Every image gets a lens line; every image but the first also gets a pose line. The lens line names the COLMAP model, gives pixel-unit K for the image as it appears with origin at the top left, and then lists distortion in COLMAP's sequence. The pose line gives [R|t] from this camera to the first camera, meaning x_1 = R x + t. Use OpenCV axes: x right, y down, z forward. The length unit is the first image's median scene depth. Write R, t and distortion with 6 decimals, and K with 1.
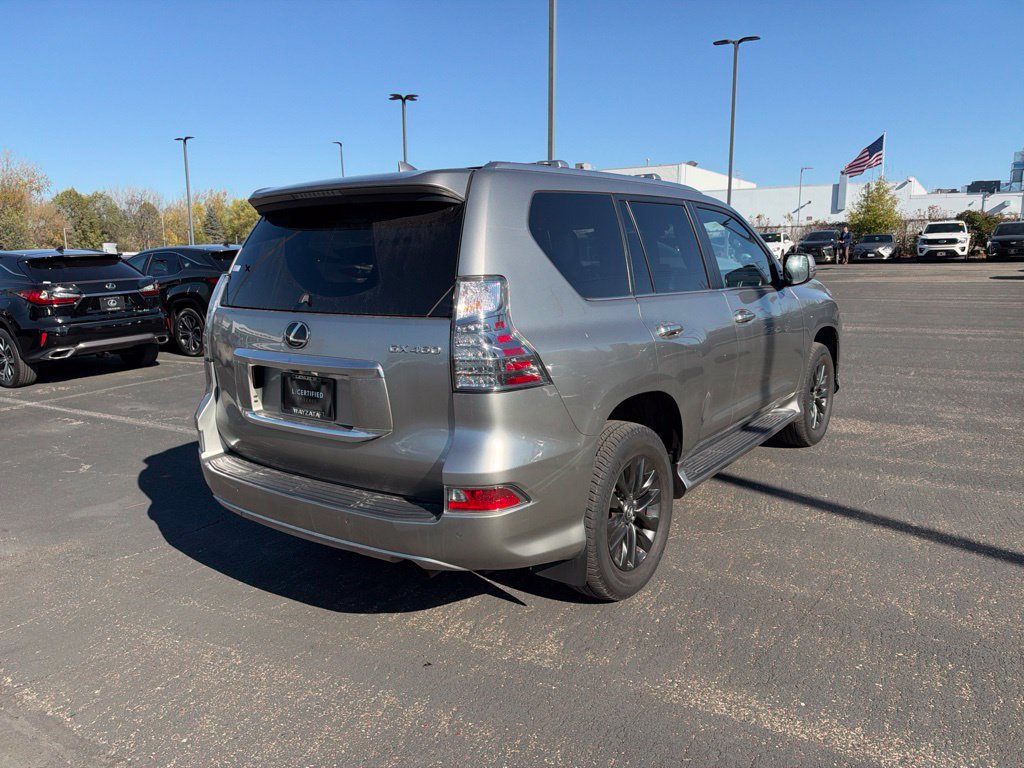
lens RADIAL K [[742.3, 0, 517.2], [0, 742.3, 382.0], [0, 0, 1]] dist [0.012317, -0.029424]
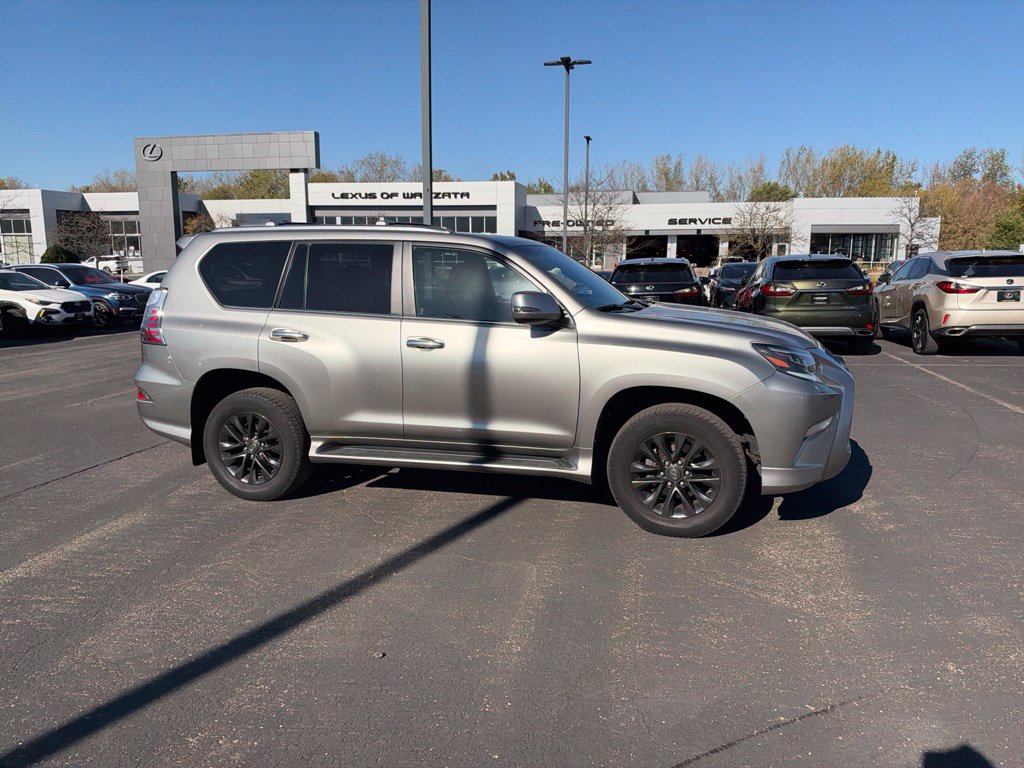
lens RADIAL K [[742.3, 0, 516.4], [0, 742.3, 376.8], [0, 0, 1]] dist [0.012317, -0.029424]
pose [[0.337347, 0.167192, -0.926414, 1.487115], [-0.169551, 0.978800, 0.114905, -0.203153], [0.925985, 0.118312, 0.358543, 0.795882]]
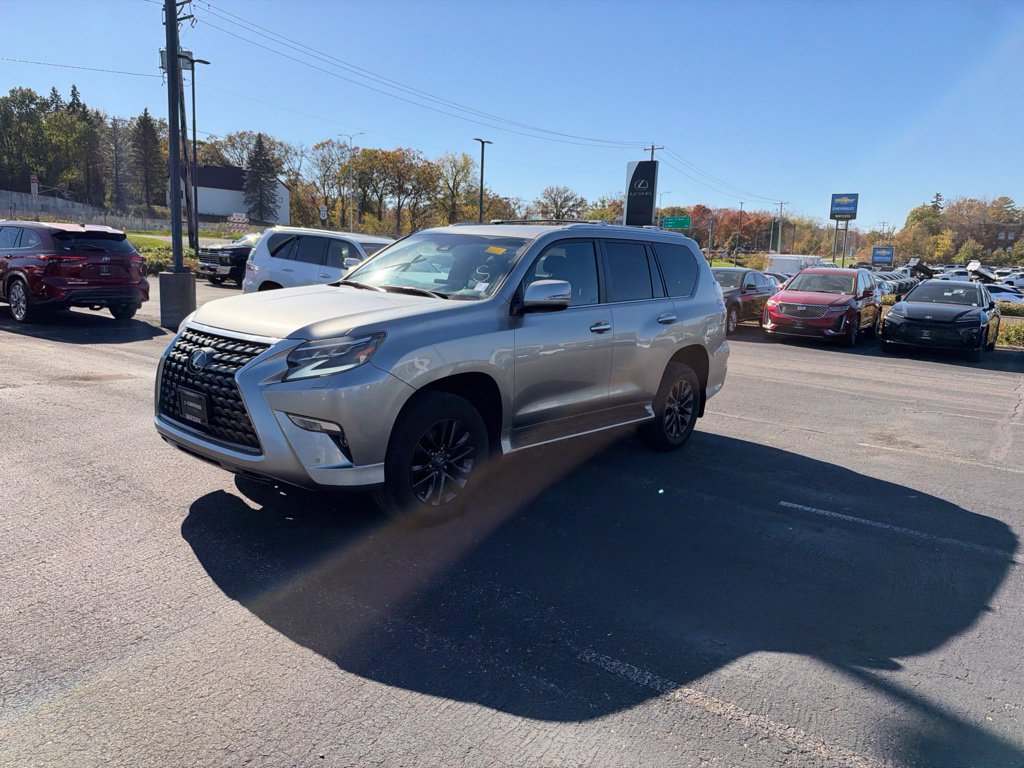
lens RADIAL K [[742.3, 0, 520.5], [0, 742.3, 382.7], [0, 0, 1]] dist [0.012317, -0.029424]
pose [[-0.997893, -0.034634, 0.054872, 0.025021], [-0.014027, 0.940784, 0.338716, -0.498648], [-0.063353, 0.337232, -0.939287, 2.683282]]
